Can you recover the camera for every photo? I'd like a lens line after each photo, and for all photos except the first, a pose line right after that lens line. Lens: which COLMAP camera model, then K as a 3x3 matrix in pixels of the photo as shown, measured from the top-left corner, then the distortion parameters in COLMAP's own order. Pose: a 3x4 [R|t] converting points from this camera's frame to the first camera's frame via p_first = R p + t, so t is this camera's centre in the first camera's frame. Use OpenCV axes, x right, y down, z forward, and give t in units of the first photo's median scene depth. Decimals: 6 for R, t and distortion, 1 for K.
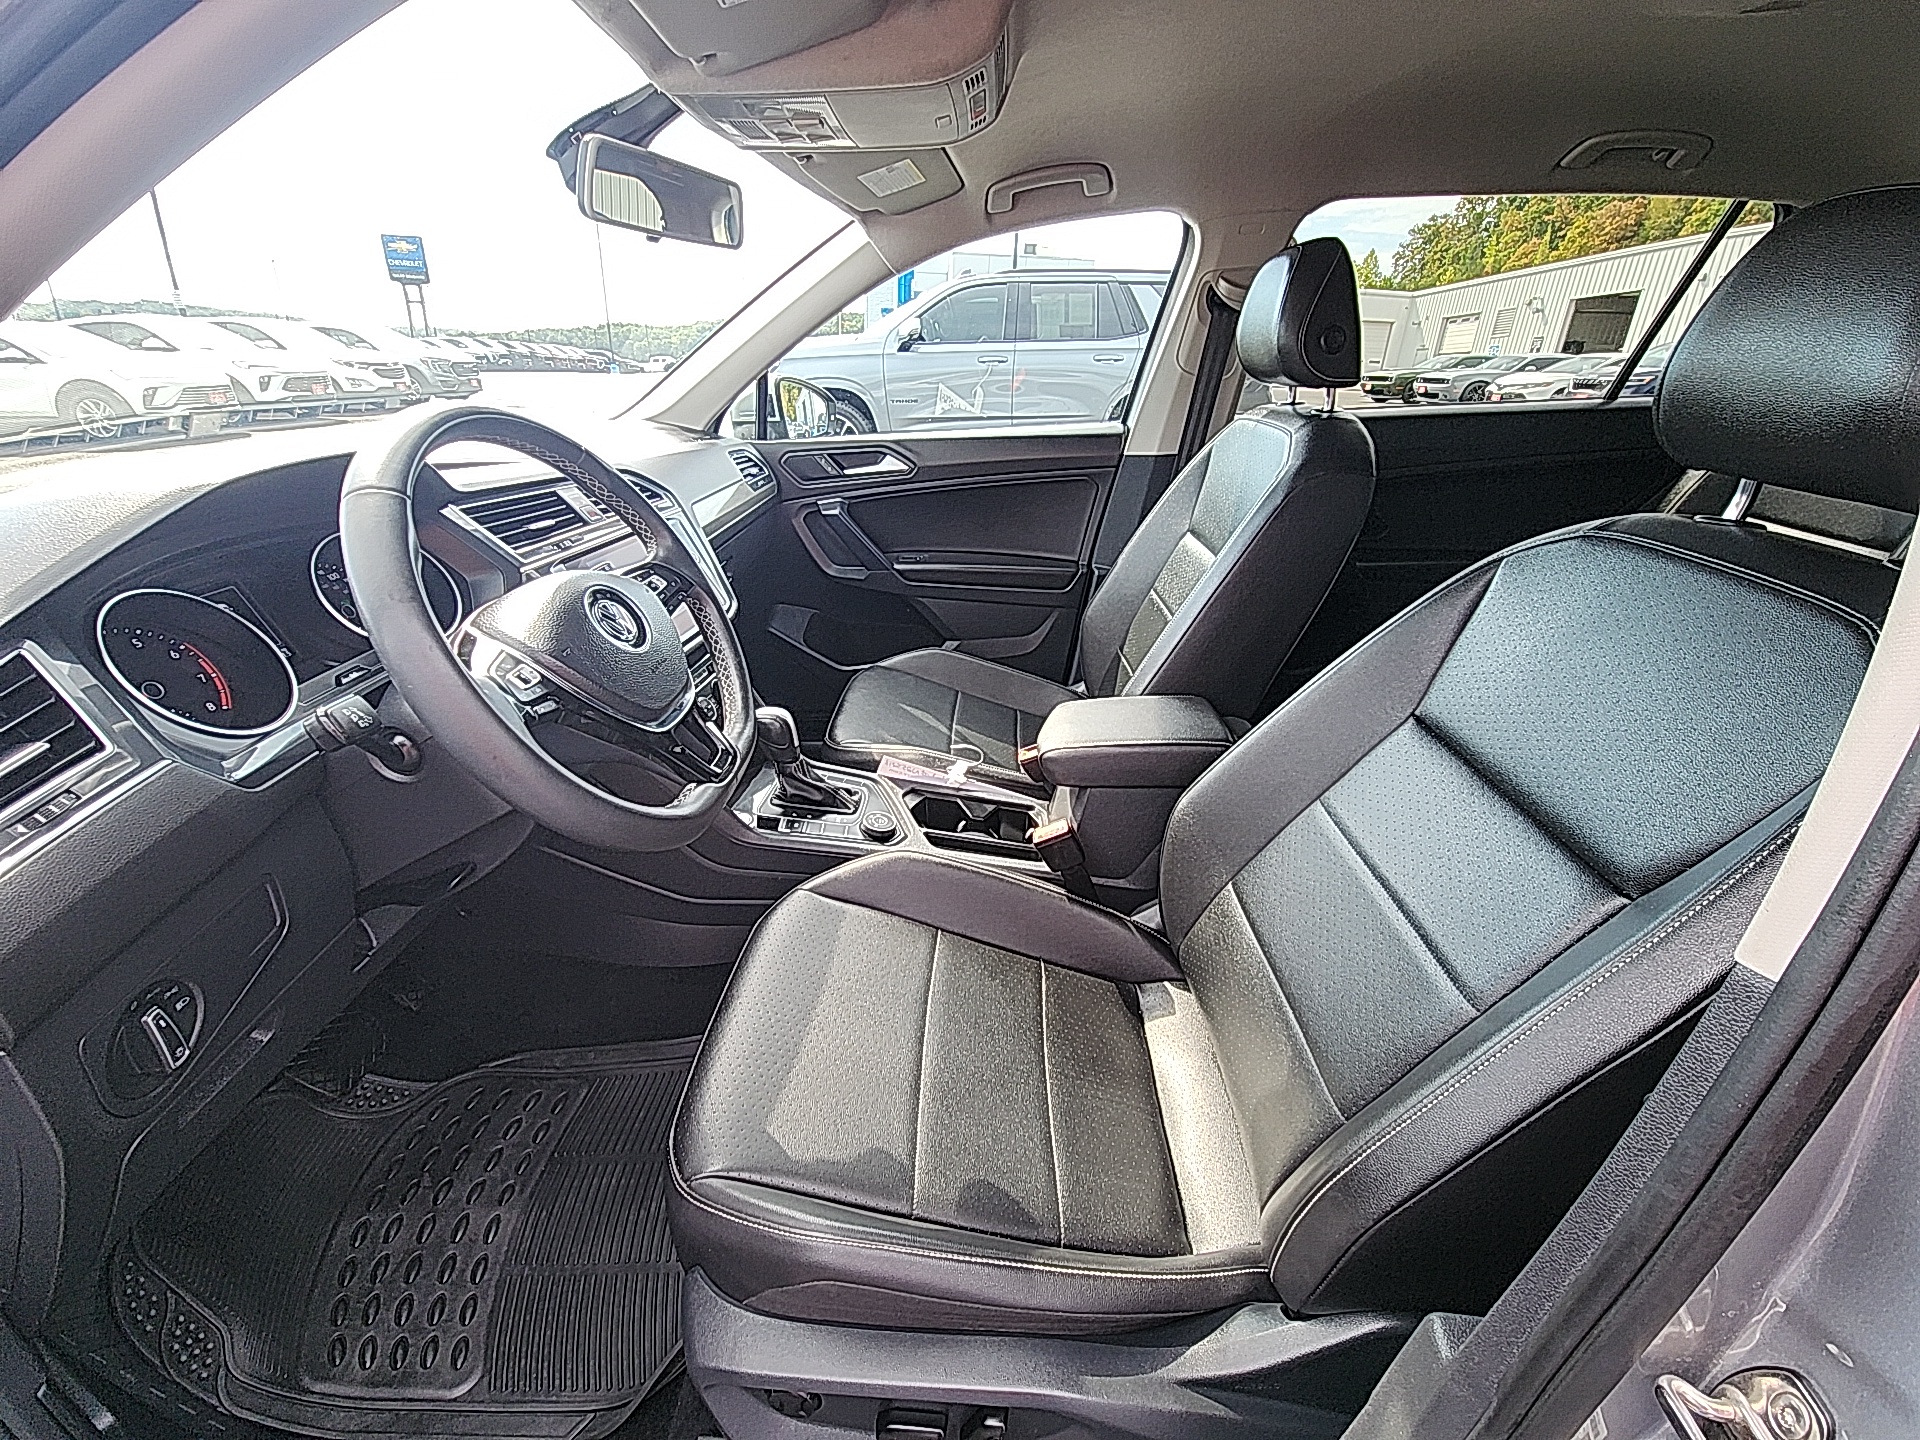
lens RADIAL K [[775.0, 0, 950.3], [0, 775.0, 703.2], [0, 0, 1]] dist [0.014734, -0.010810]
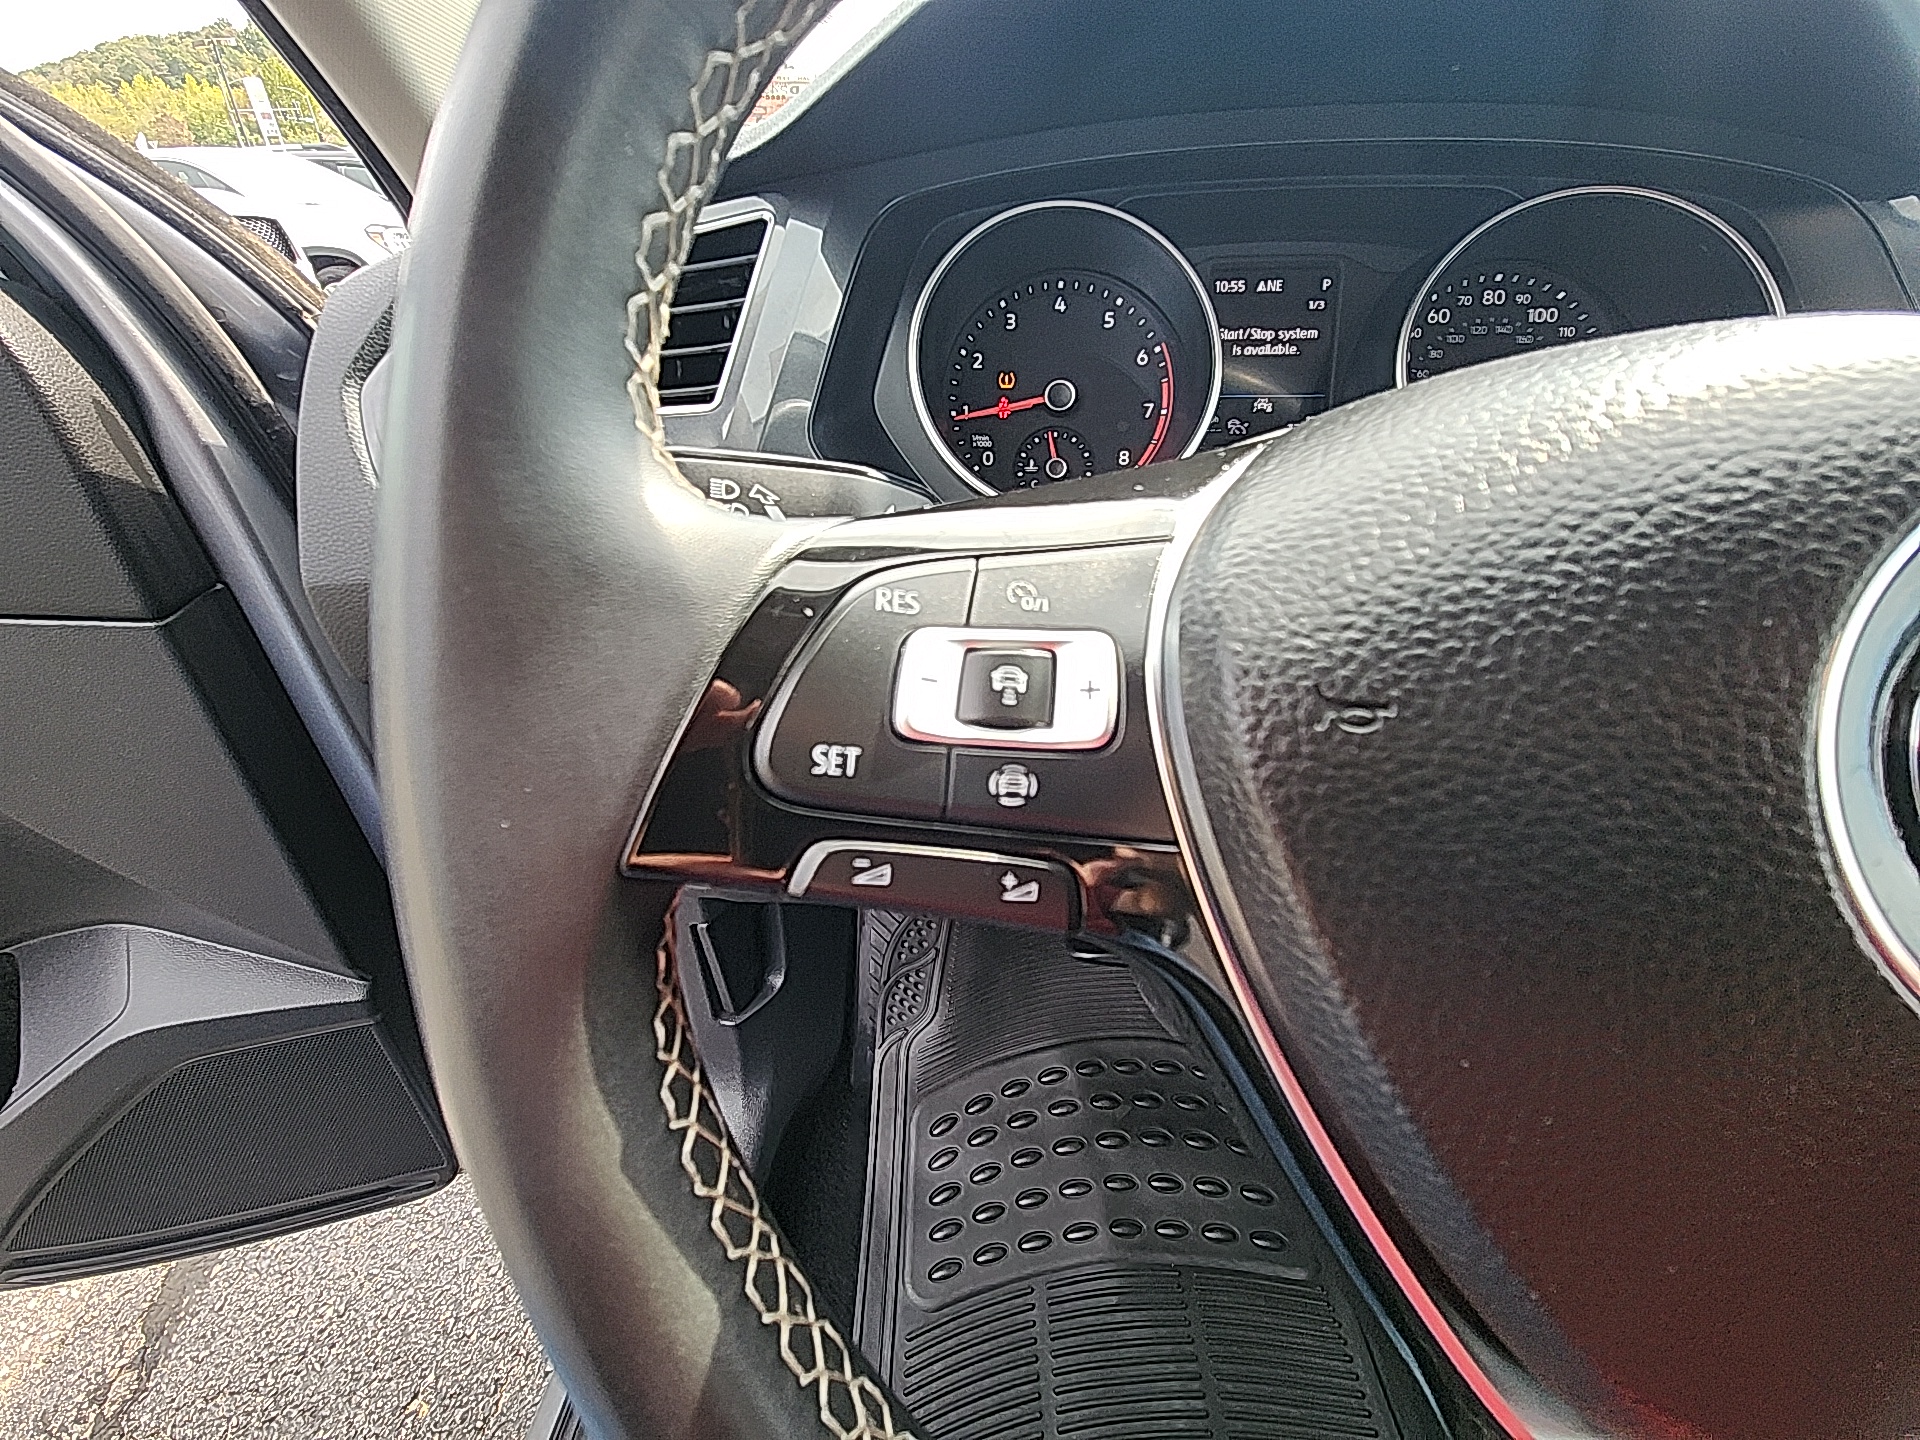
lens RADIAL K [[776.2, 0, 951.1], [0, 776.2, 702.4], [0, 0, 1]] dist [0.014598, -0.009699]
pose [[-0.031340, 0.545668, -0.837415, -0.155796], [-0.396262, 0.762386, 0.511609, -0.049341], [0.917603, 0.347869, 0.192334, 0.382805]]
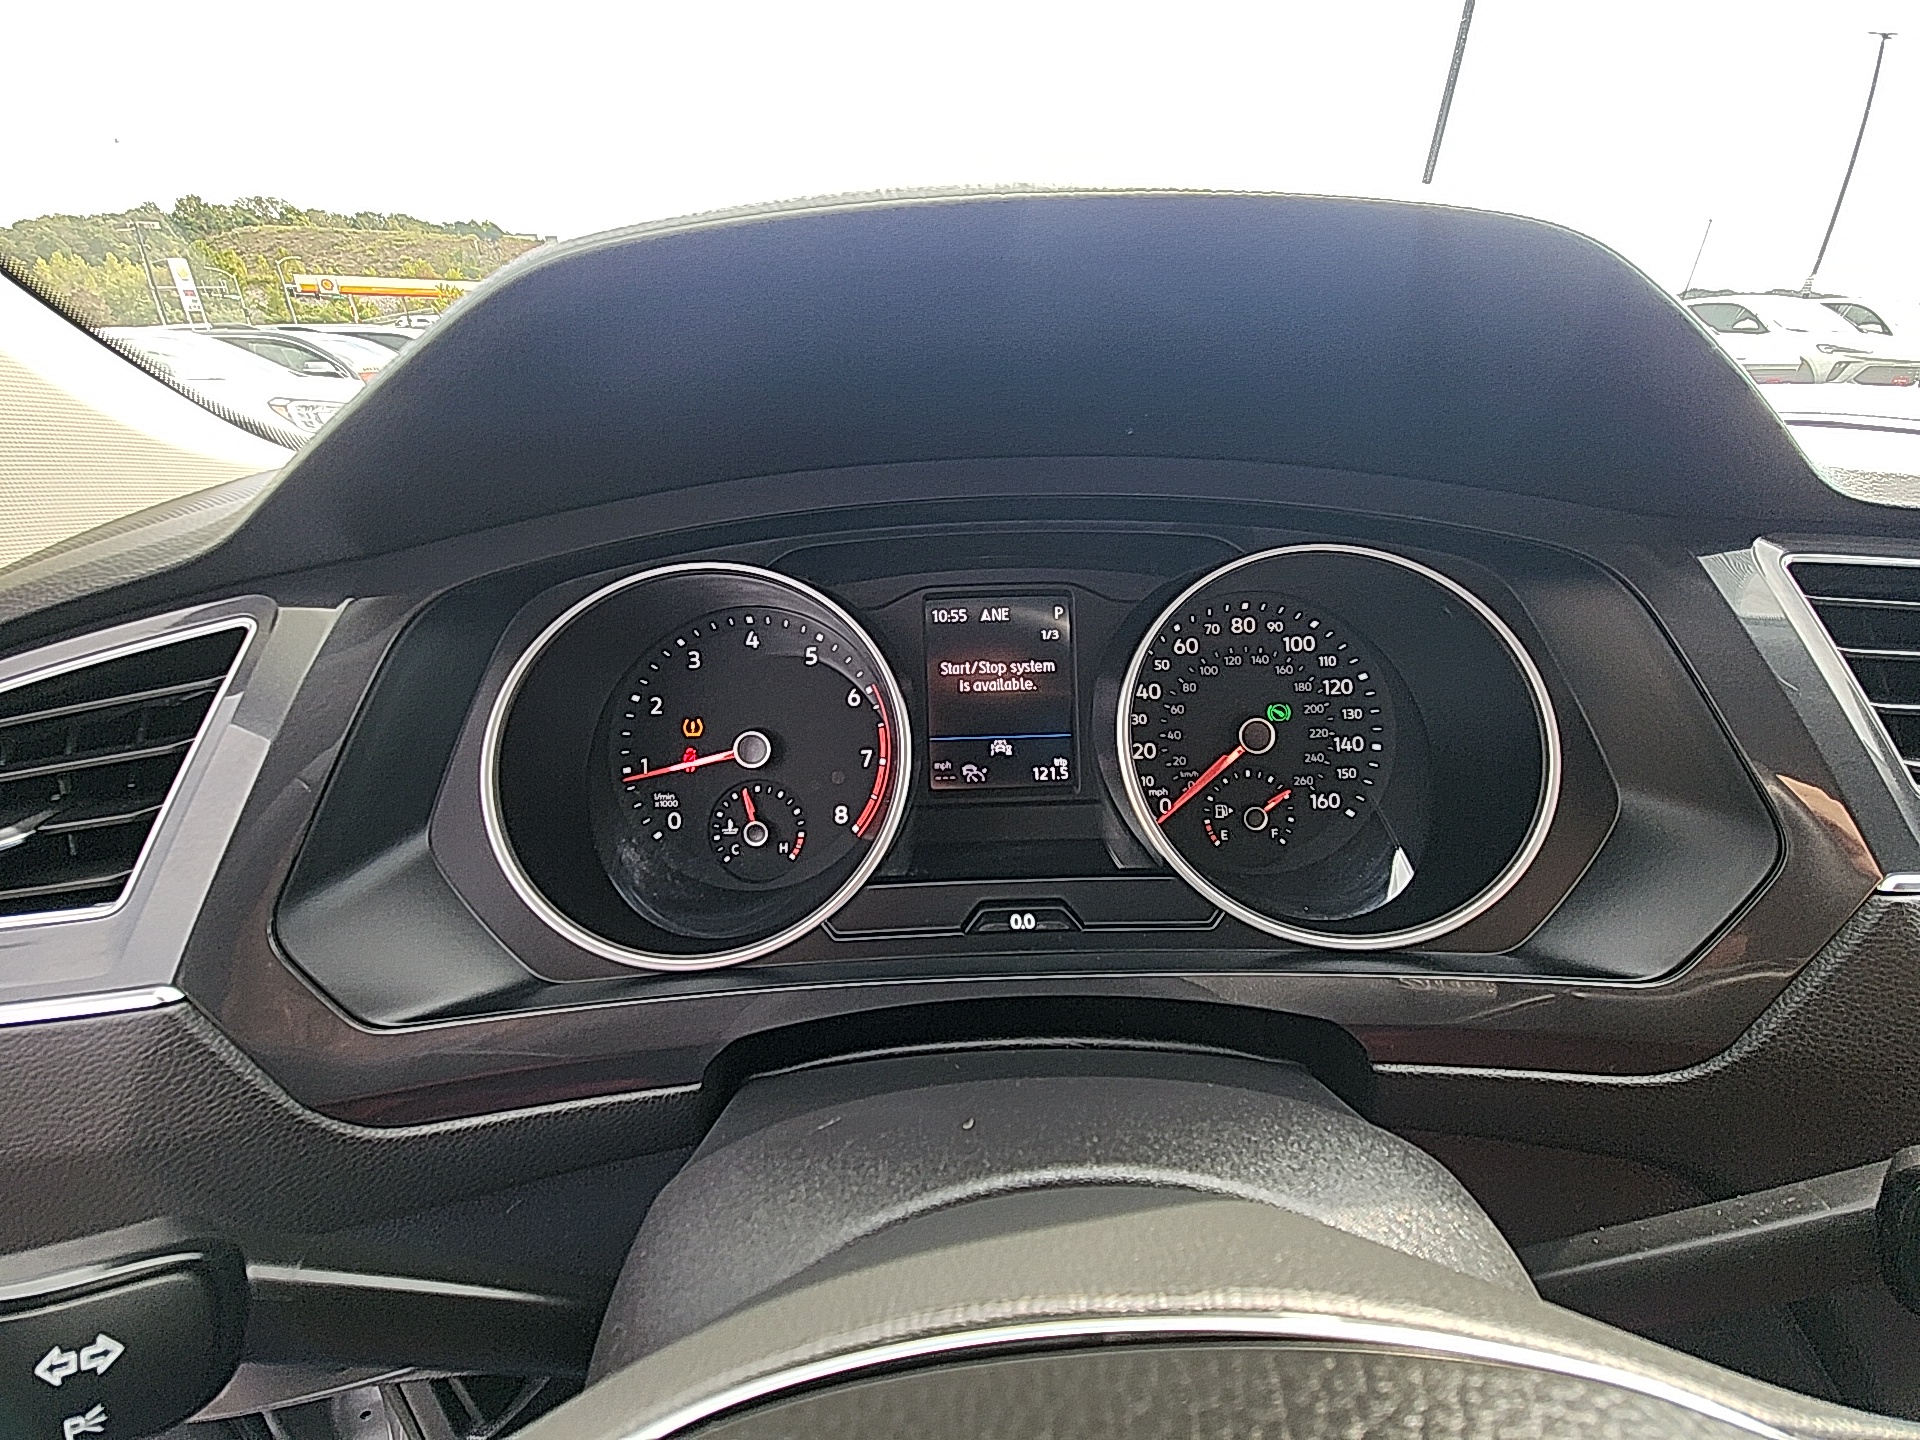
lens RADIAL K [[769.9, 0, 952.1], [0, 769.9, 713.0], [0, 0, 1]] dist [0.015430, -0.013082]
pose [[0.070842, 0.415775, -0.906704, -0.244839], [-0.391995, 0.847461, 0.357981, -0.117057], [0.917236, 0.330063, 0.223018, 0.432570]]
